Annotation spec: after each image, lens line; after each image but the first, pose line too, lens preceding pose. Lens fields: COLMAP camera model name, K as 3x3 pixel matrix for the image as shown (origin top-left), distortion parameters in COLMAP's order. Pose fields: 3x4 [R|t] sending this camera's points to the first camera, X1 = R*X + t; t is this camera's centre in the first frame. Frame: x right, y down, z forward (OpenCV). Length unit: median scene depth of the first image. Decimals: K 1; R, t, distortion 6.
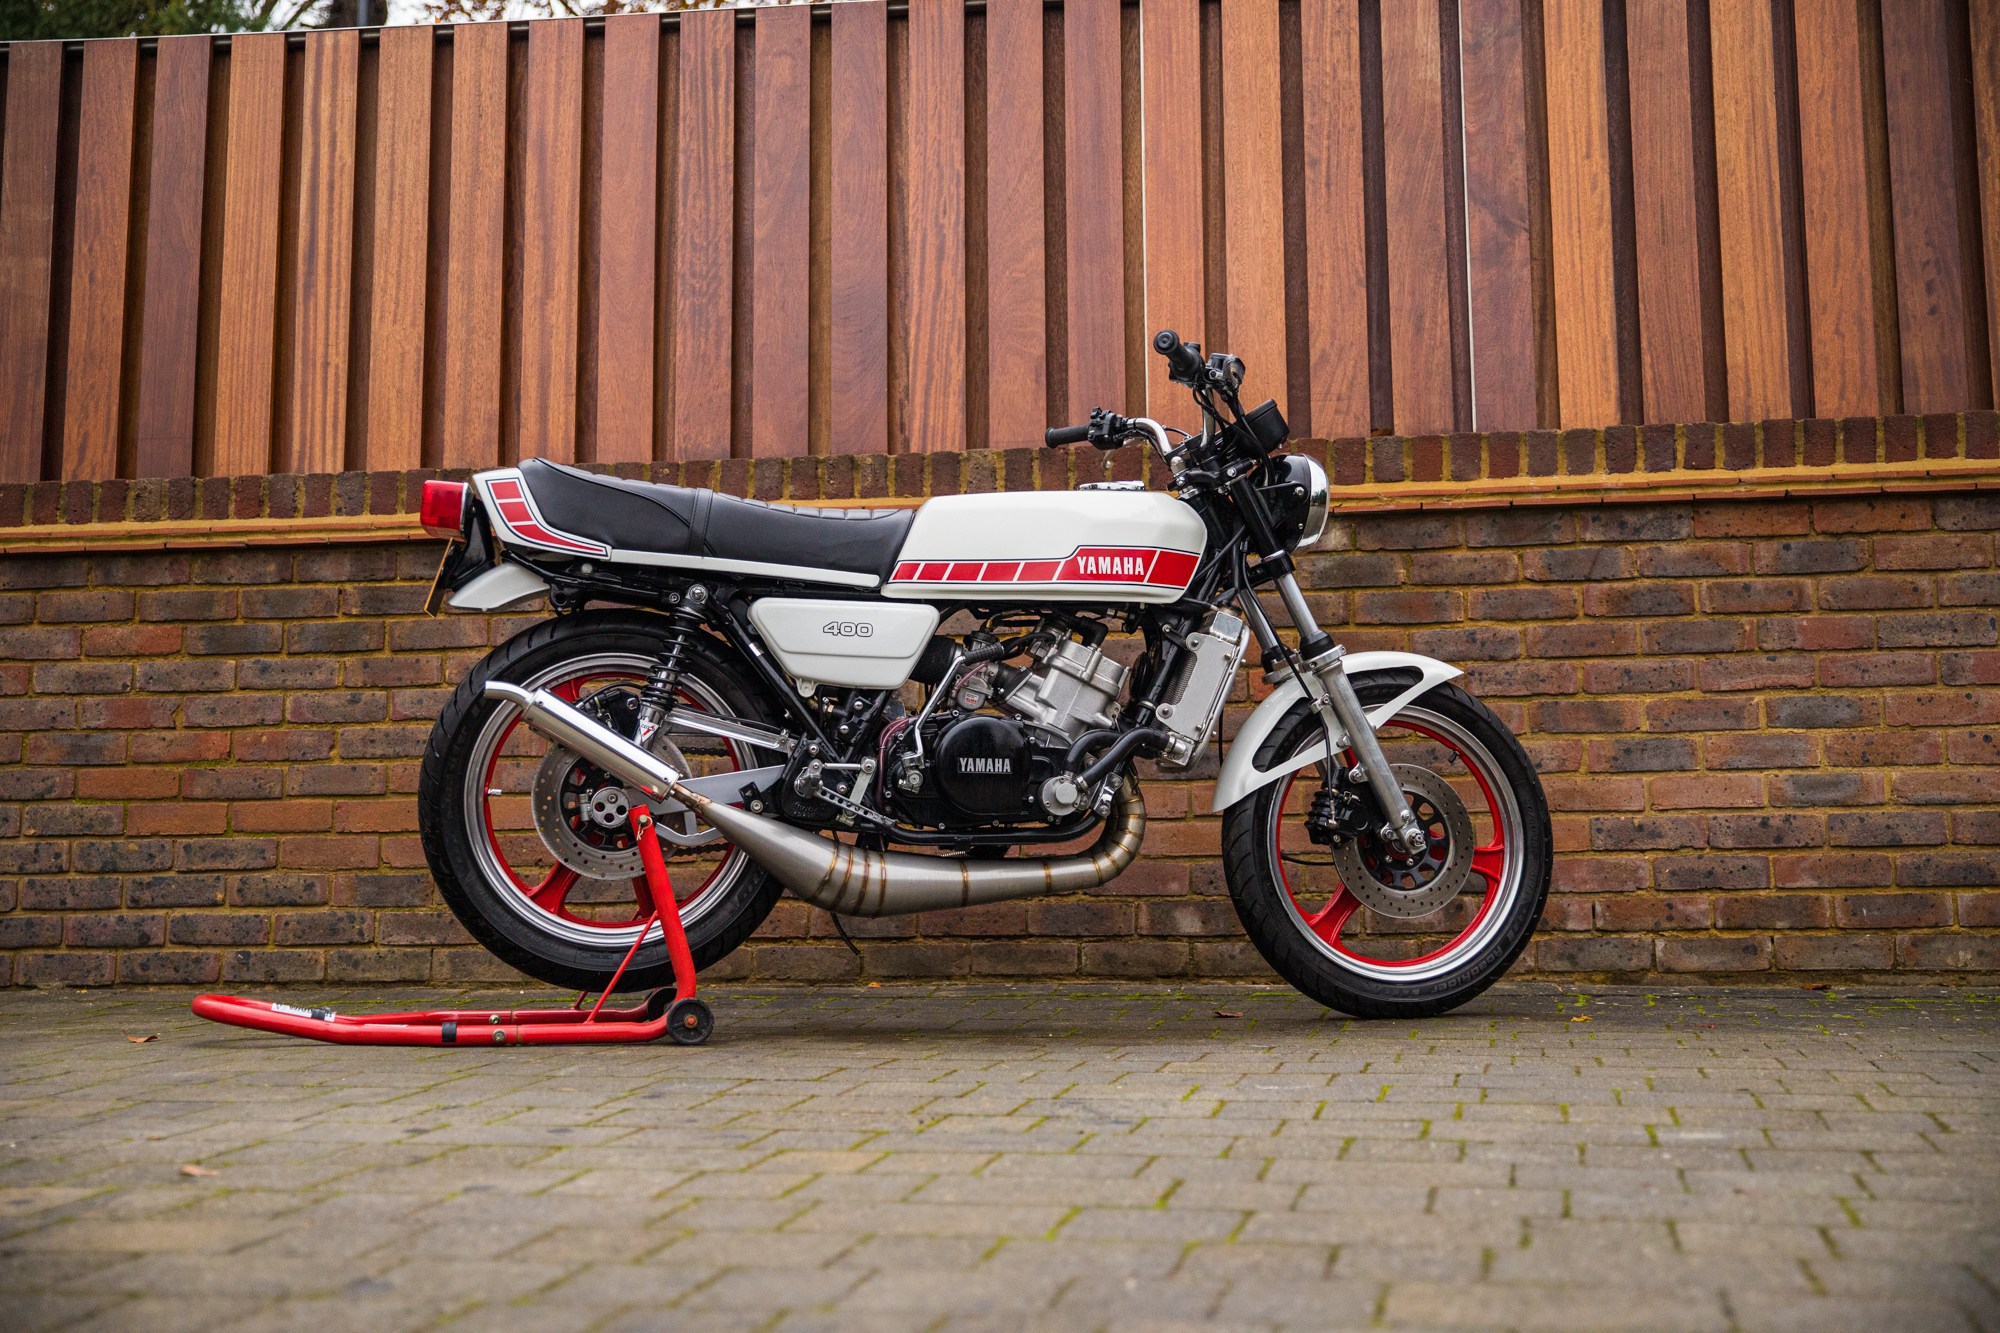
lens RADIAL K [[2468.5, 0, 993.0], [0, 2468.5, 681.9], [0, 0, 1]] dist [0.045415, 0.115738]
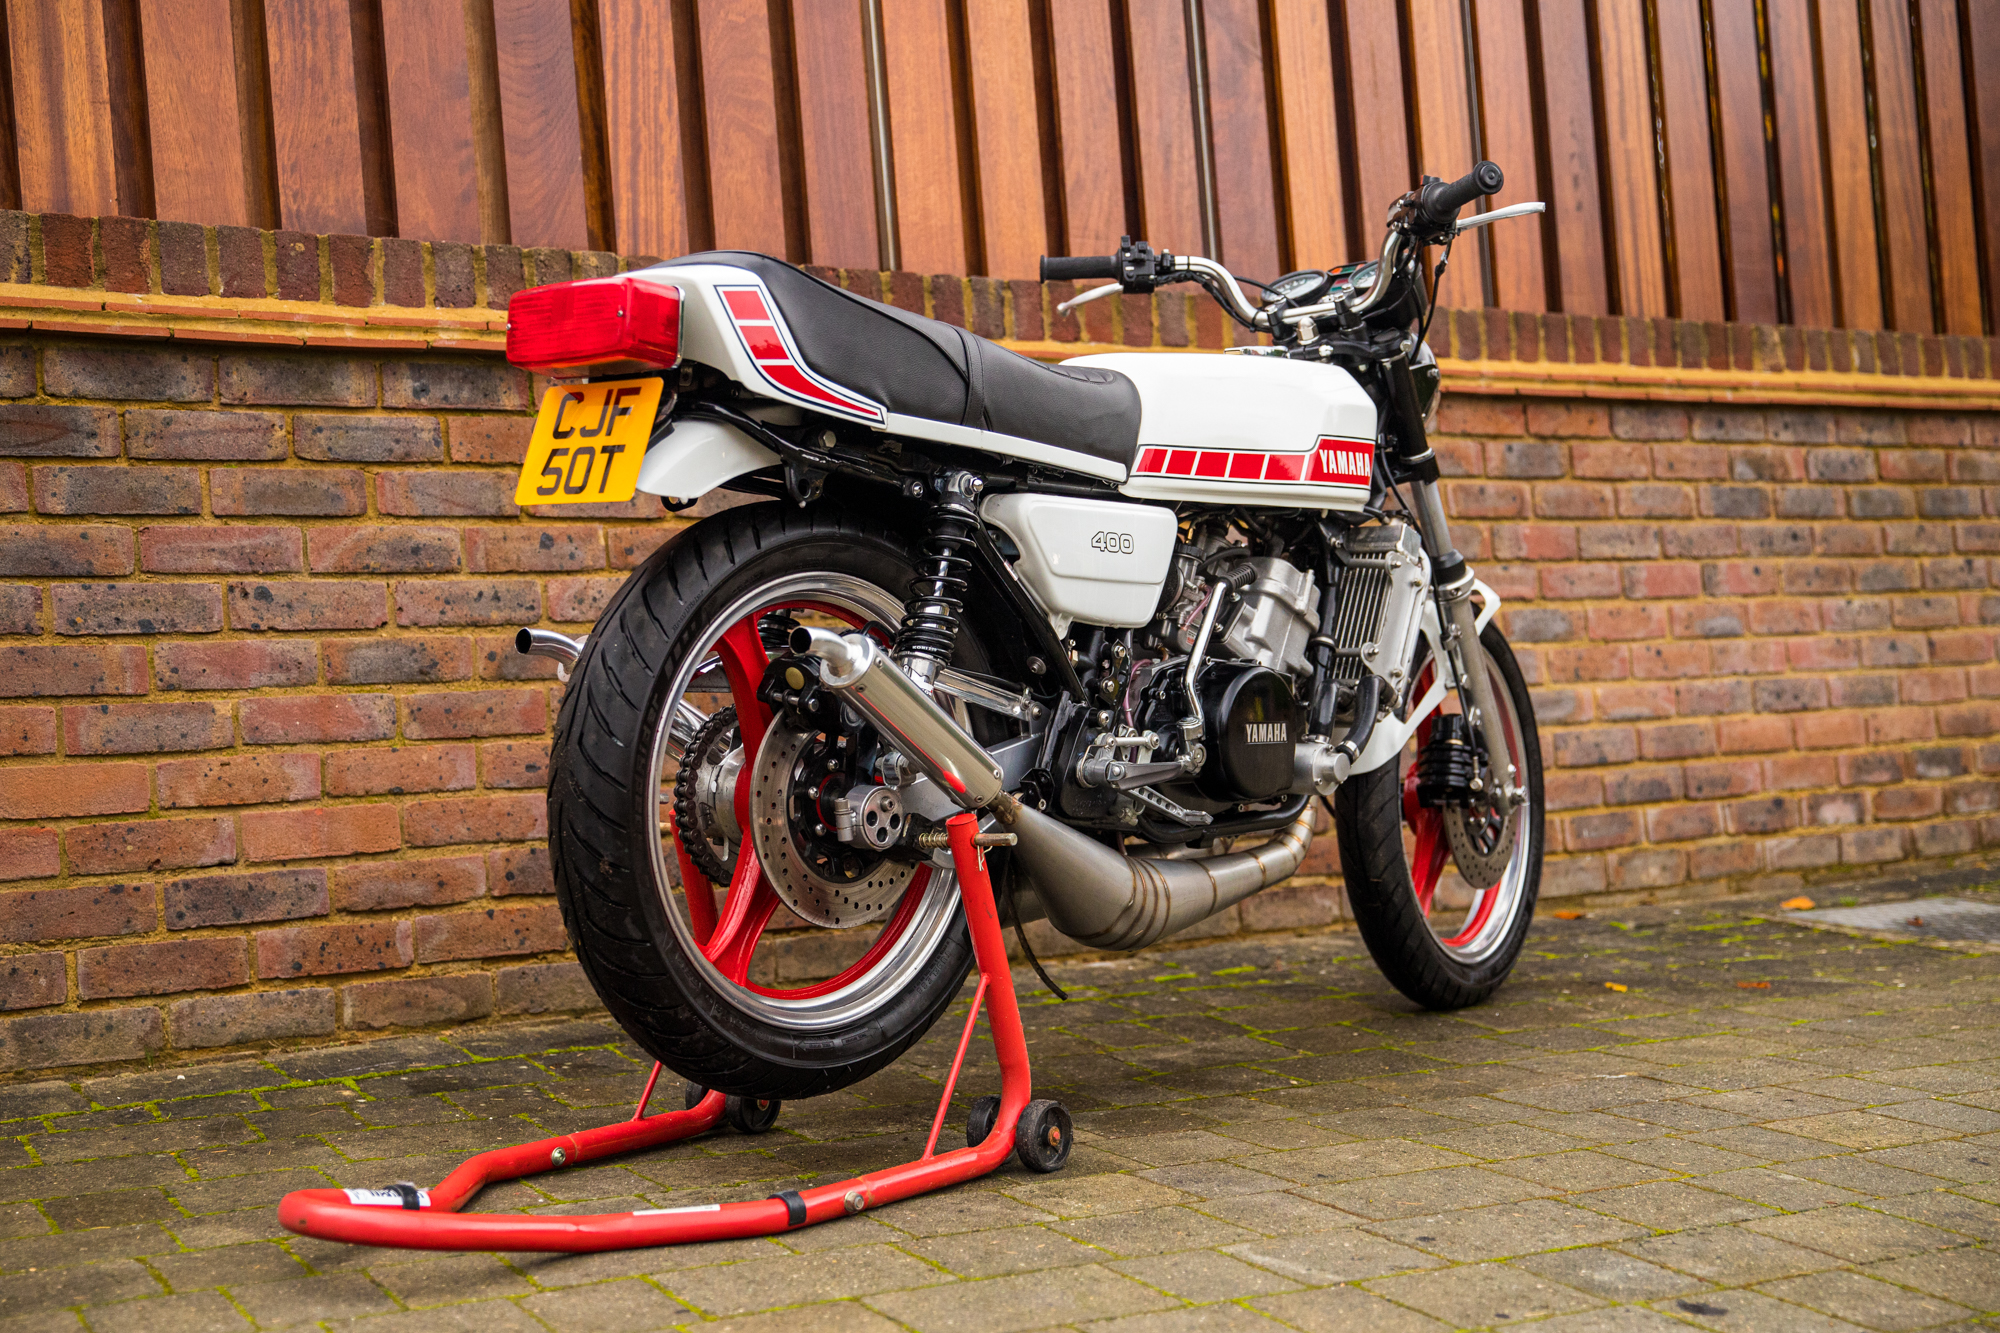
lens RADIAL K [[2522.1, 0, 953.7], [0, 2522.1, 723.9], [0, 0, 1]] dist [0.036250, 0.098983]
pose [[0.763710, -0.028933, 0.644911, -0.456461], [-0.032483, 0.996007, 0.083152, -0.023205], [-0.644742, -0.084453, 0.759721, 0.399603]]
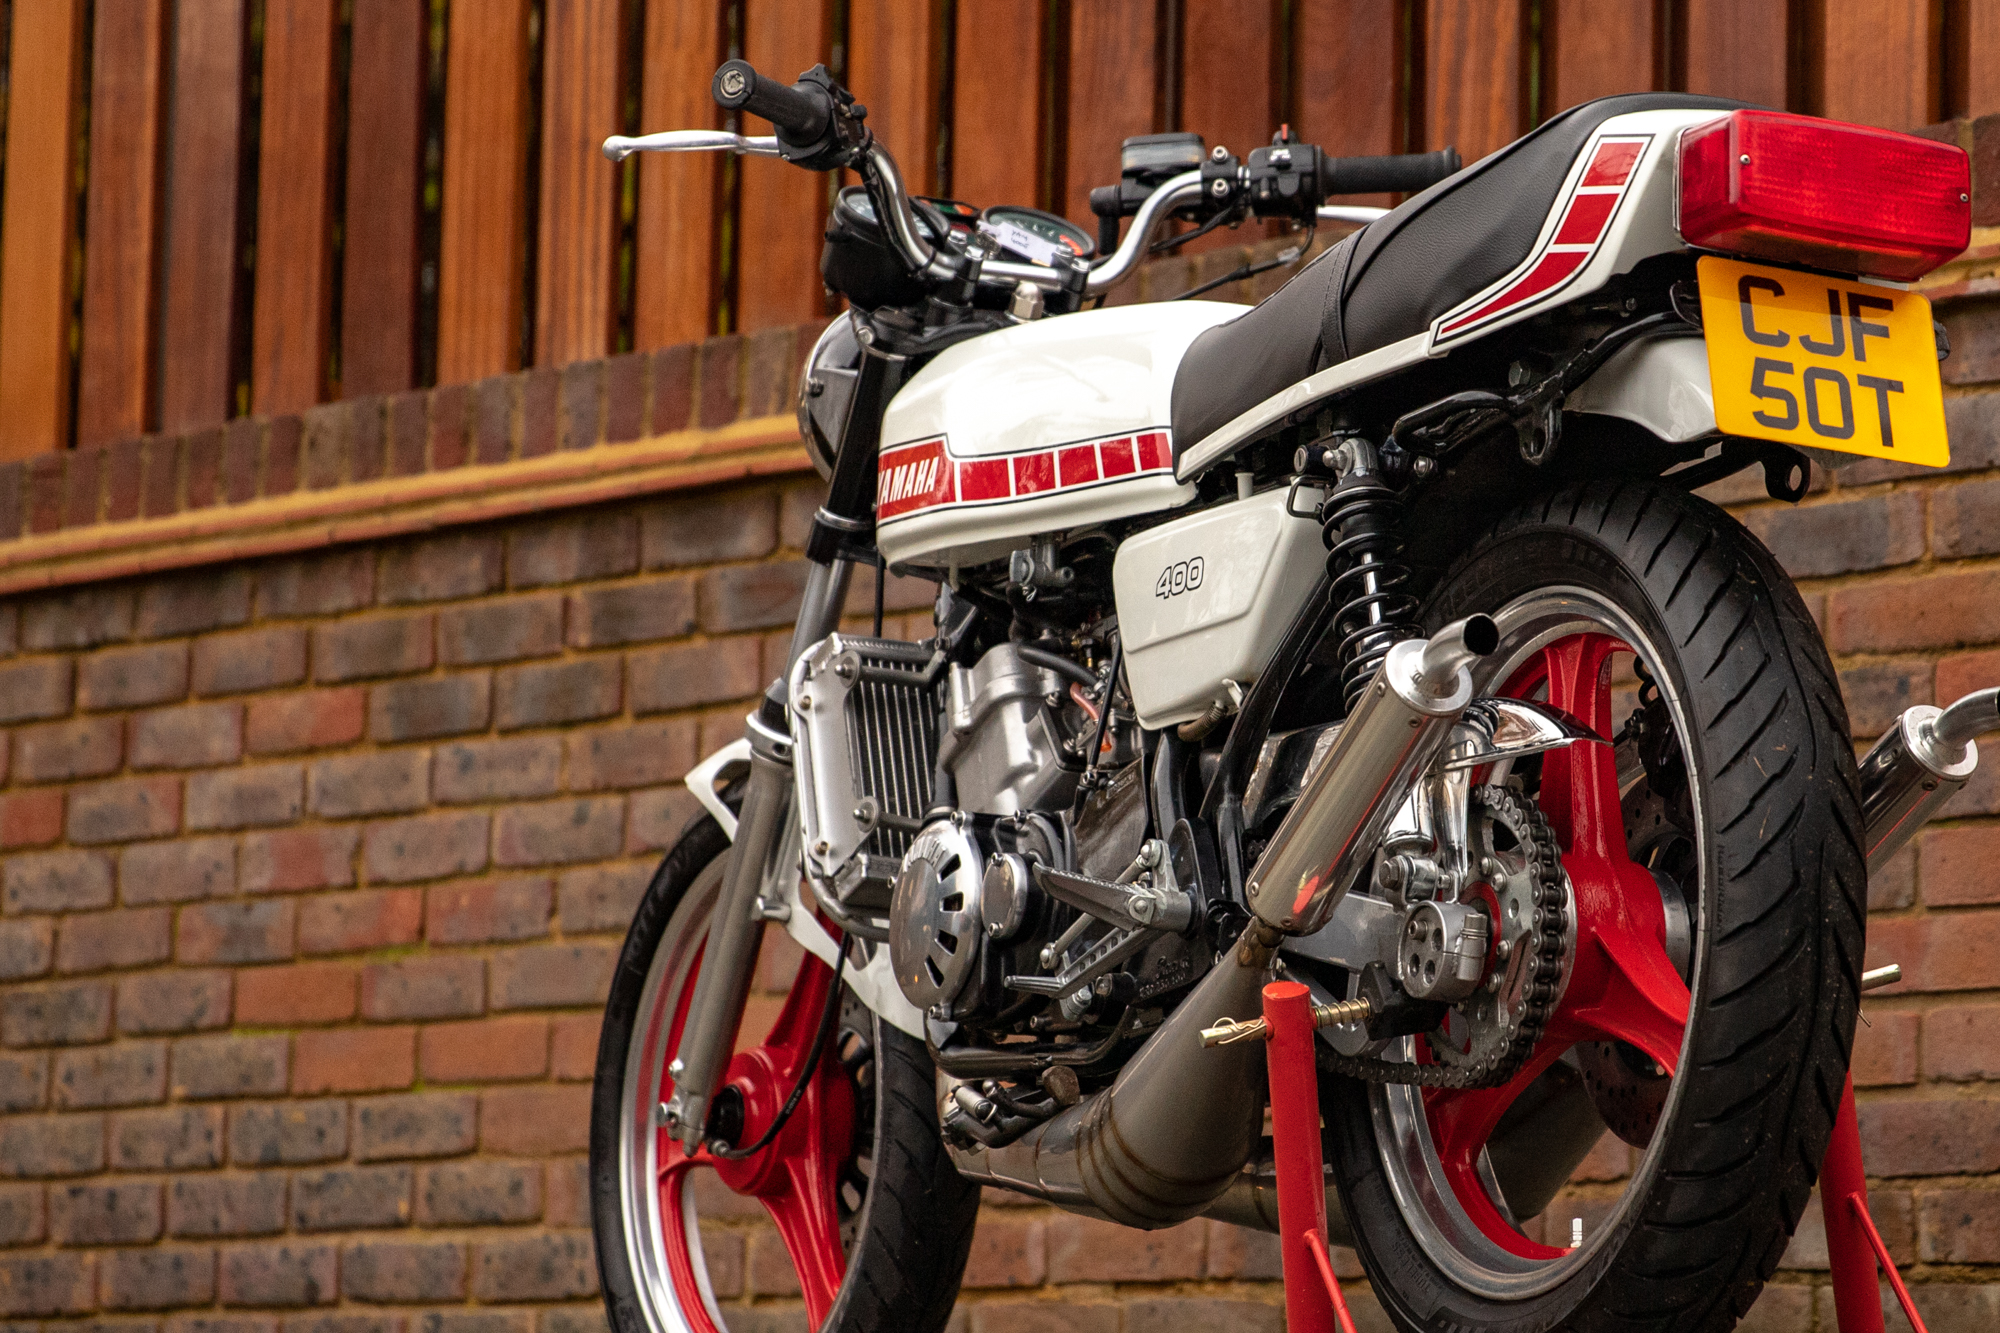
lens RADIAL K [[7040.2, 0, 1329.7], [0, 7040.2, 703.7], [0, 0, 1]] dist [0.193193, -0.054025]
pose [[0.789014, -0.059080, -0.611528, 0.788300], [0.078303, 0.996918, 0.004716, -0.011278], [0.609365, -0.051606, 0.791209, -0.049186]]
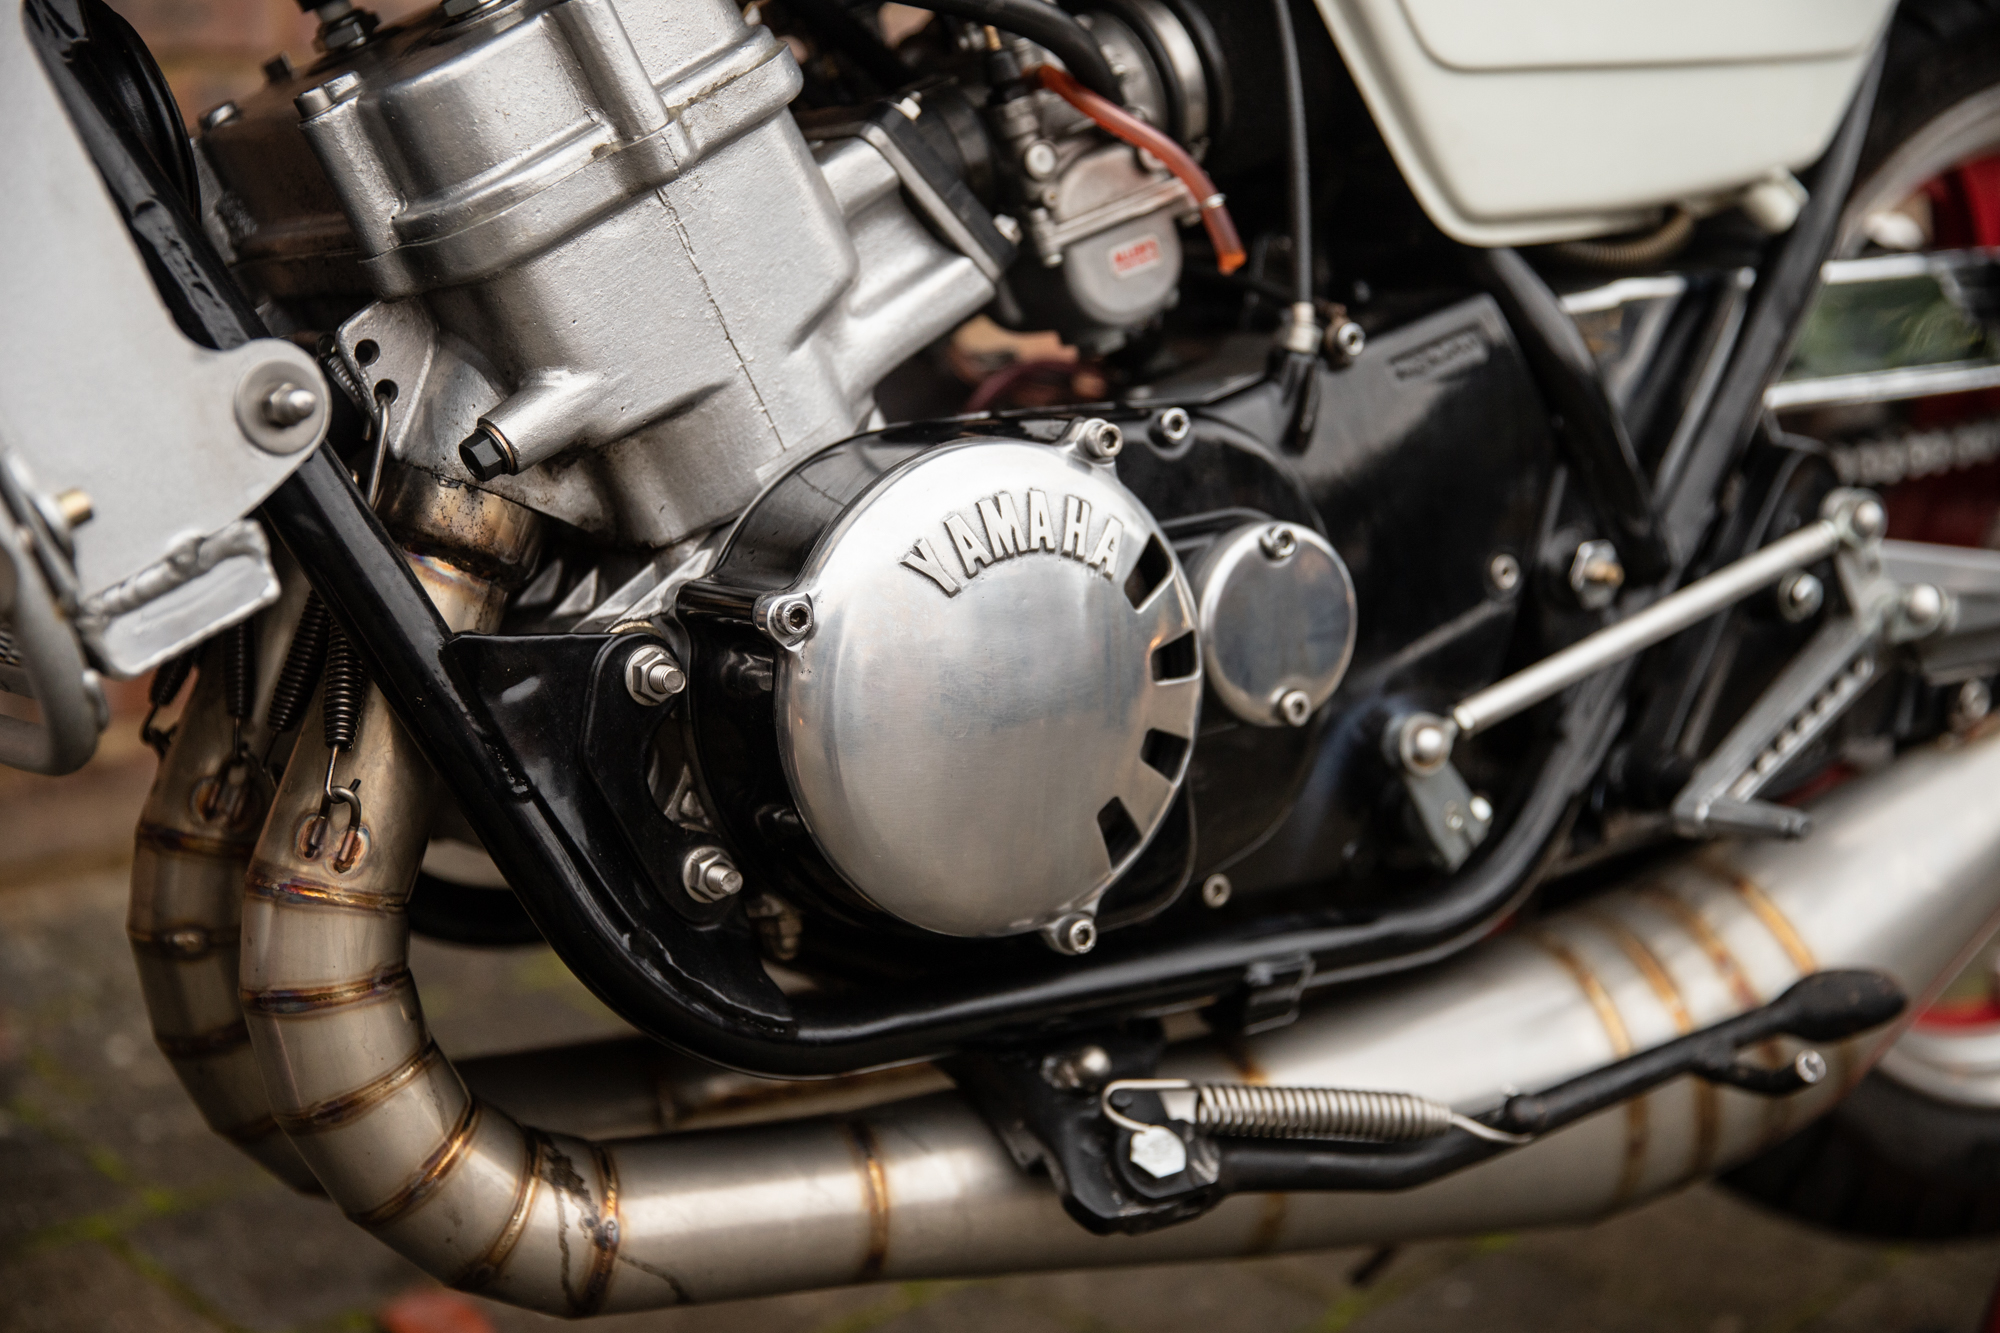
lens RADIAL K [[2829.8, 0, 996.7], [0, 2829.8, 632.0], [0, 0, 1]] dist [0.058387, 0.100391]
pose [[0.492508, -0.152207, 0.856895, -0.069608], [-0.116318, 0.964243, 0.238129, -0.021887], [-0.862500, -0.216953, 0.457193, 0.693003]]
